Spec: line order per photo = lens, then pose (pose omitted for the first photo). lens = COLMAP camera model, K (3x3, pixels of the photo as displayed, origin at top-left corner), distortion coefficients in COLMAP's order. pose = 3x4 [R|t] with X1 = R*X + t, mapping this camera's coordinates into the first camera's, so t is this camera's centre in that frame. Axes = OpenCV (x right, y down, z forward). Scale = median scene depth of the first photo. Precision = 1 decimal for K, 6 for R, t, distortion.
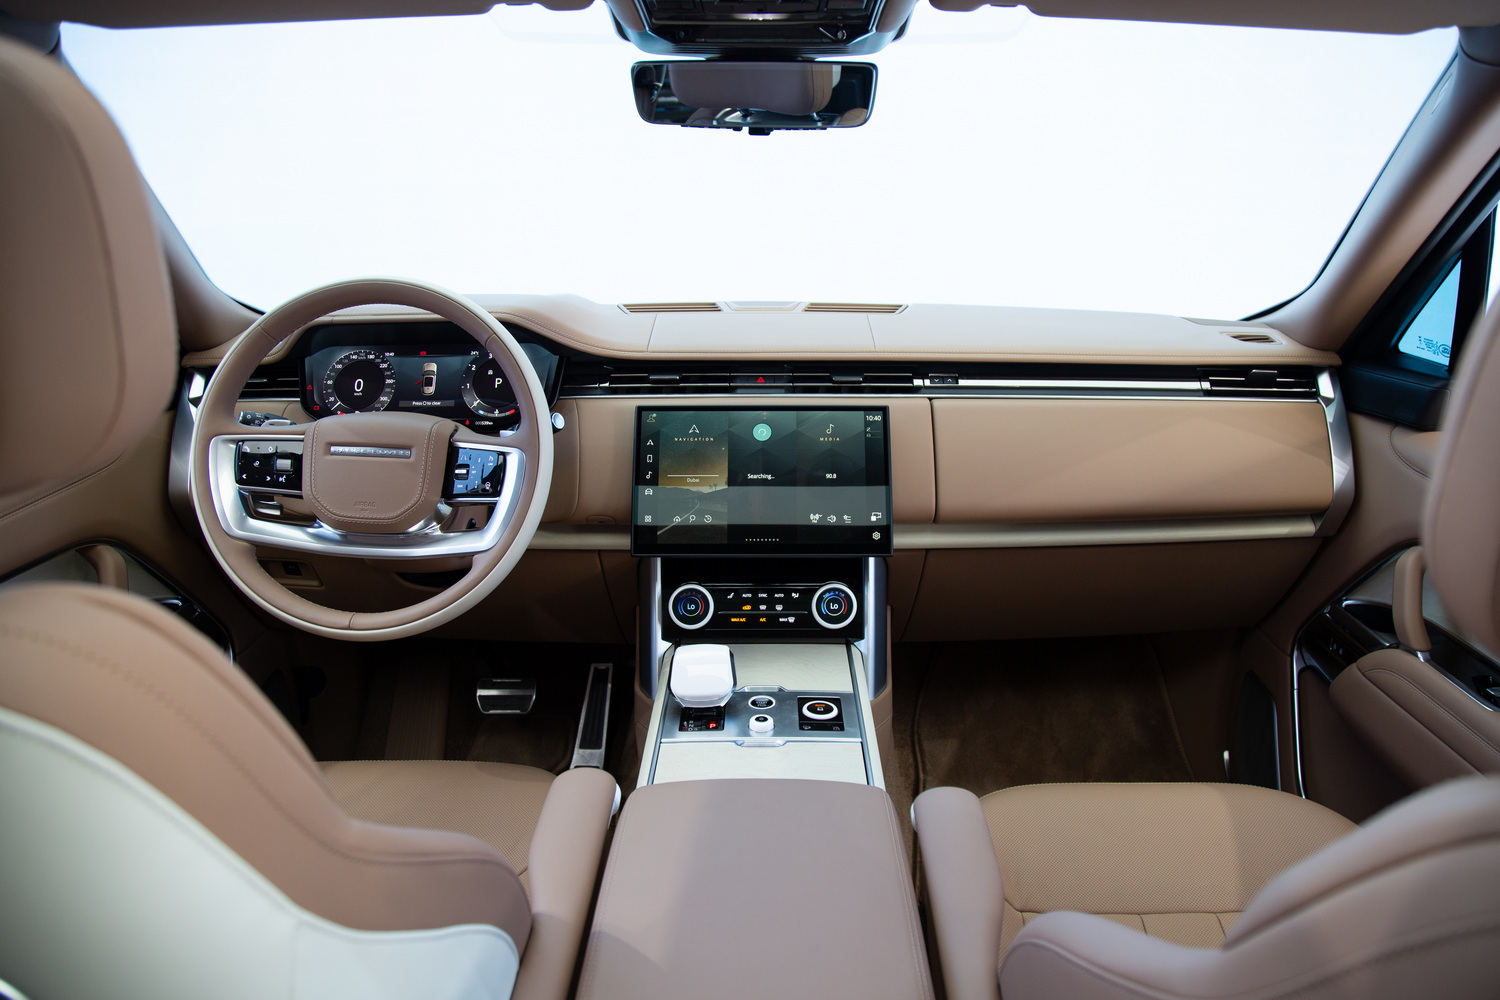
lens RADIAL K [[1069.4, 0, 776.4], [0, 1069.4, 495.3], [0, 0, 1]] dist [-0.145988, 0.086043]
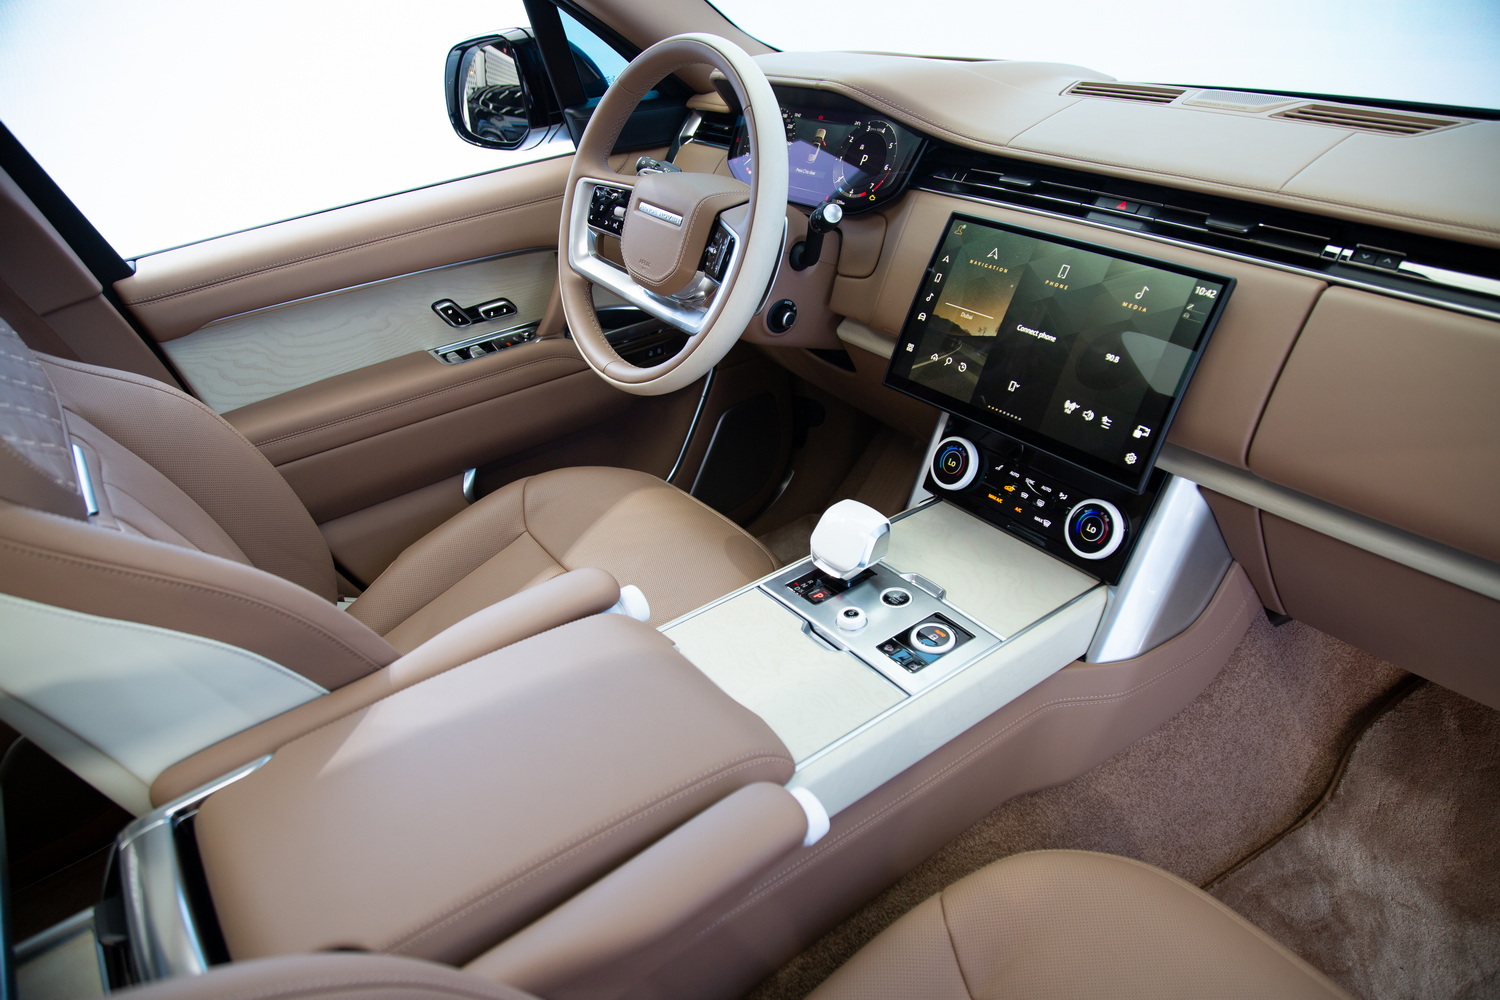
lens RADIAL K [[1003.4, 0, 750.0], [0, 1003.4, 500.0], [0, 0, 1]] dist [-0.130588, 0.069694]
pose [[0.587096, 0.371193, -0.719398, 0.406806], [-0.169430, 0.925337, 0.339182, -0.109519], [0.791588, -0.077245, 0.606153, 0.395757]]
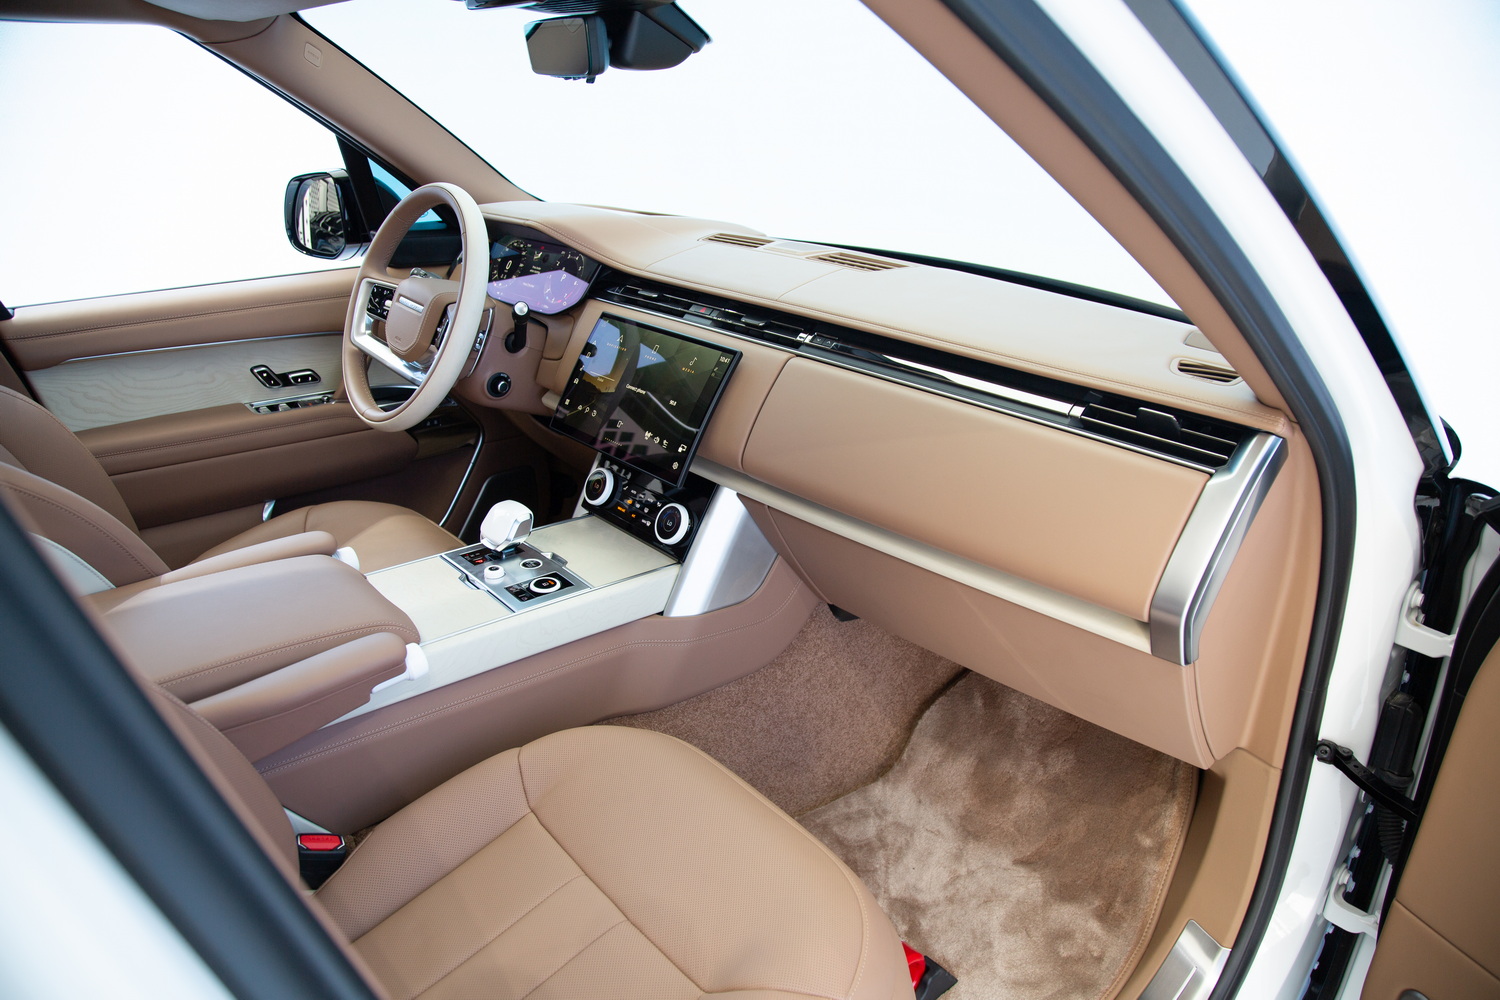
lens RADIAL K [[1003.4, 0, 750.0], [0, 1003.4, 500.0], [0, 0, 1]] dist [-0.130588, 0.069694]
pose [[0.653978, 0.295031, -0.696613, 0.816824], [-0.243389, 0.953917, 0.175512, -0.118205], [0.716292, 0.054767, 0.695648, 0.350100]]
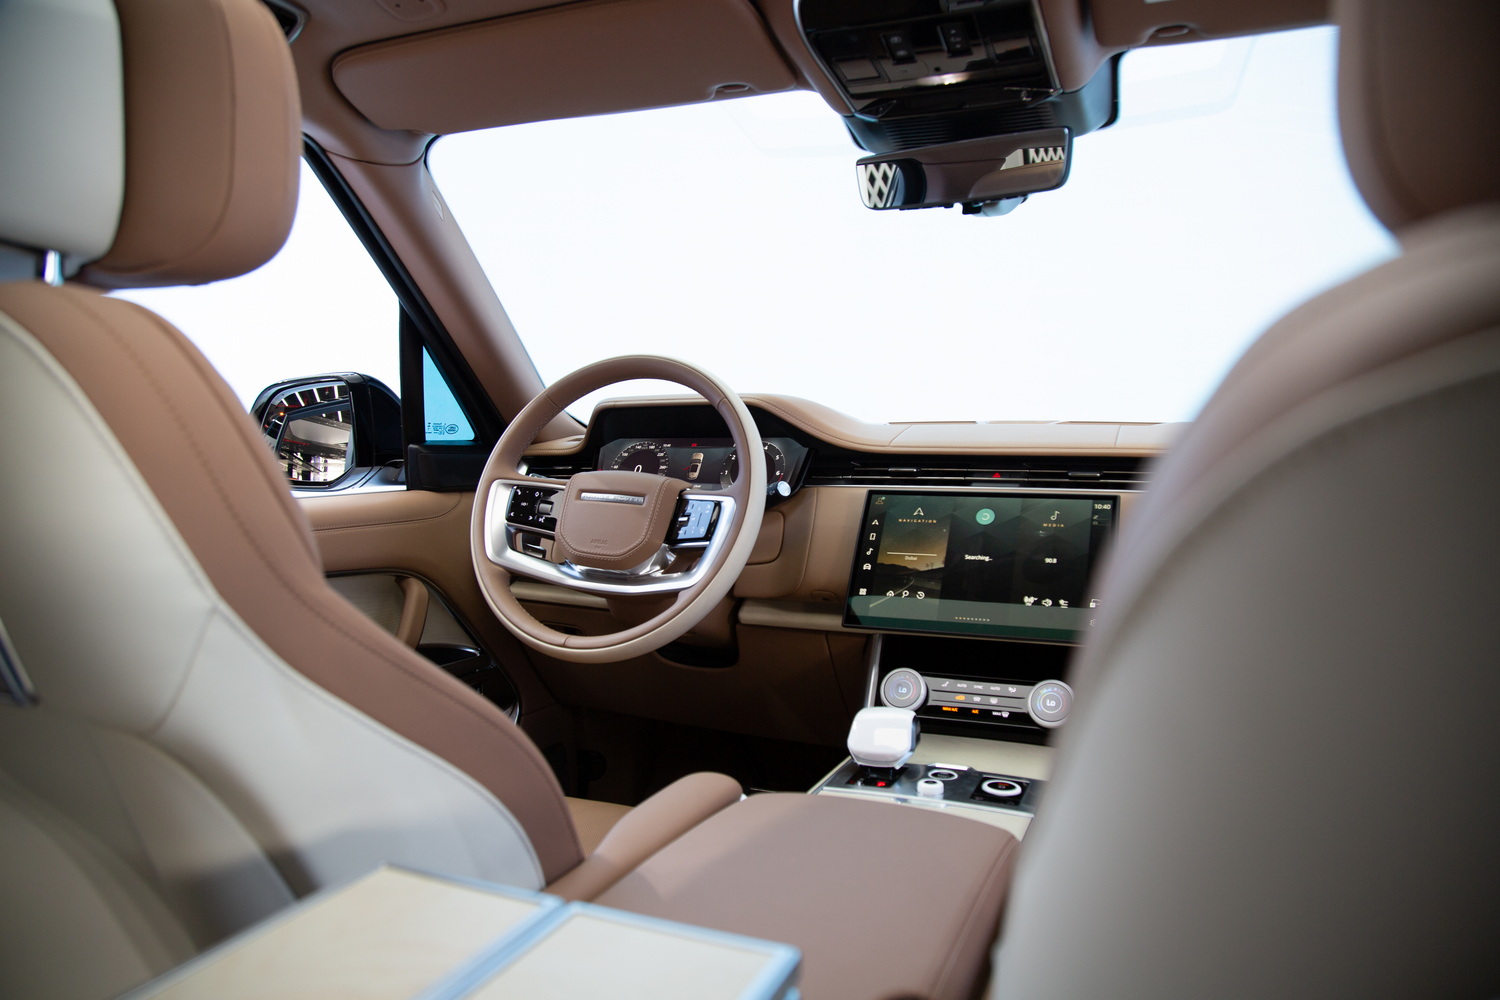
lens RADIAL K [[1003.4, 0, 750.0], [0, 1003.4, 500.0], [0, 0, 1]] dist [-0.130588, 0.069694]
pose [[0.913384, 0.024270, -0.406375, 0.161554], [-0.122338, 0.968445, -0.217134, 0.152690], [0.388282, 0.248042, 0.887531, 0.086912]]
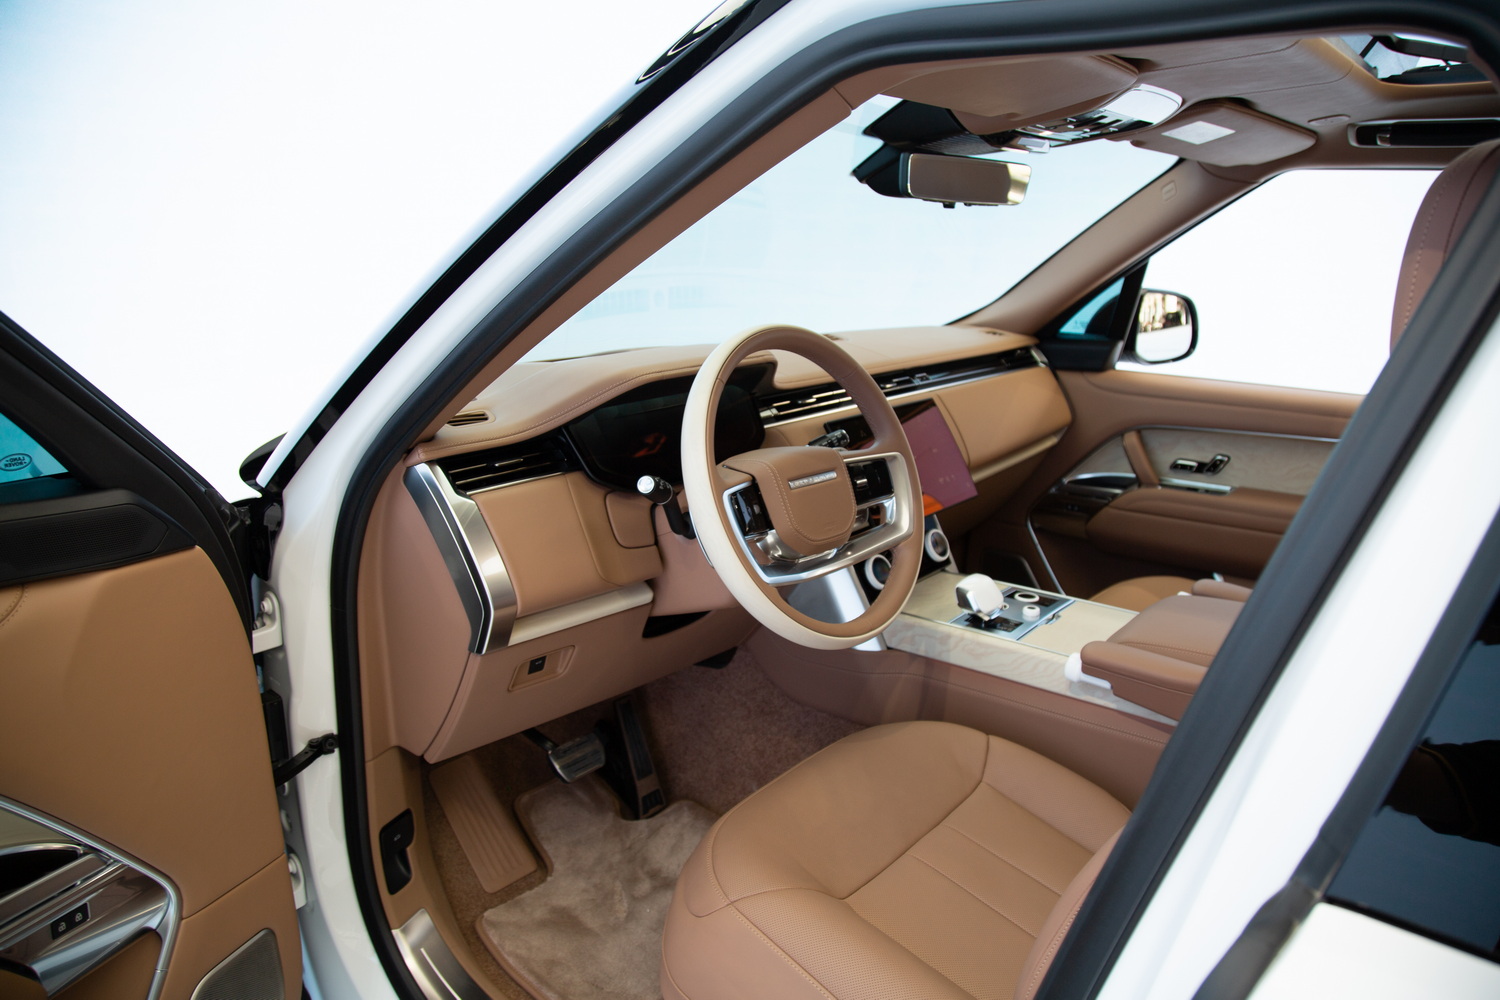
lens RADIAL K [[1003.4, 0, 750.0], [0, 1003.4, 500.0], [0, 0, 1]] dist [-0.130588, 0.069694]
pose [[0.657778, -0.199831, 0.726221, -1.044058], [0.229852, 0.971429, 0.059114, -0.085948], [-0.717284, 0.128039, 0.684916, 0.281235]]
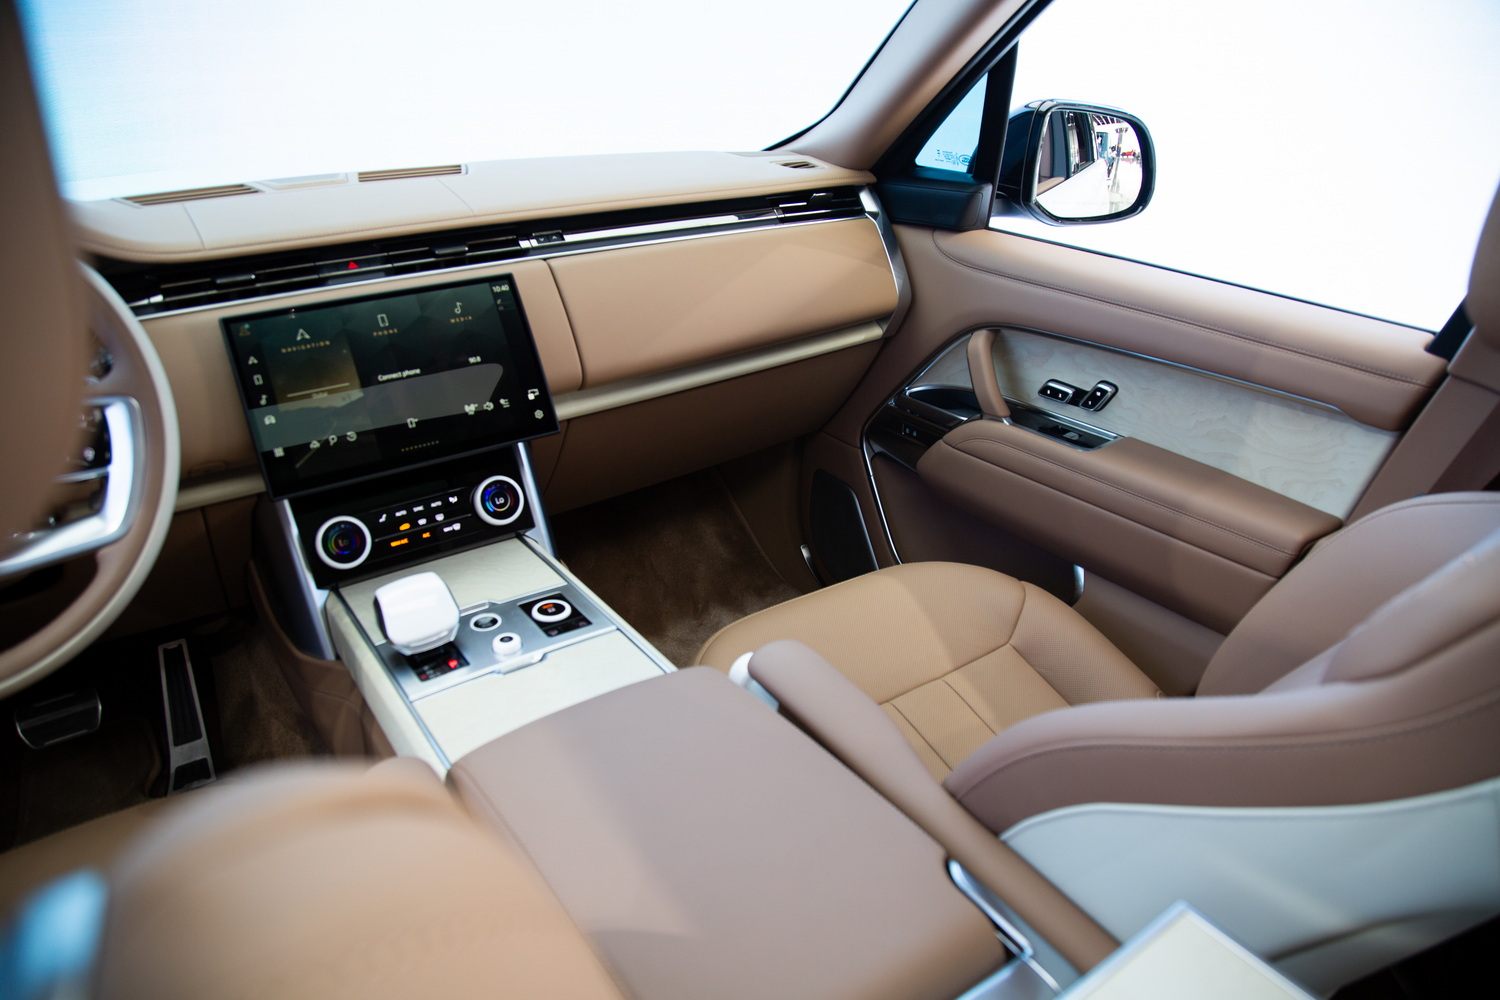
lens RADIAL K [[1003.4, 0, 750.0], [0, 1003.4, 500.0], [0, 0, 1]] dist [-0.130588, 0.069694]
pose [[0.818927, -0.246731, 0.518154, -0.213989], [0.170310, 0.966676, 0.191134, -0.023280], [-0.548045, -0.068278, 0.833657, 0.171000]]
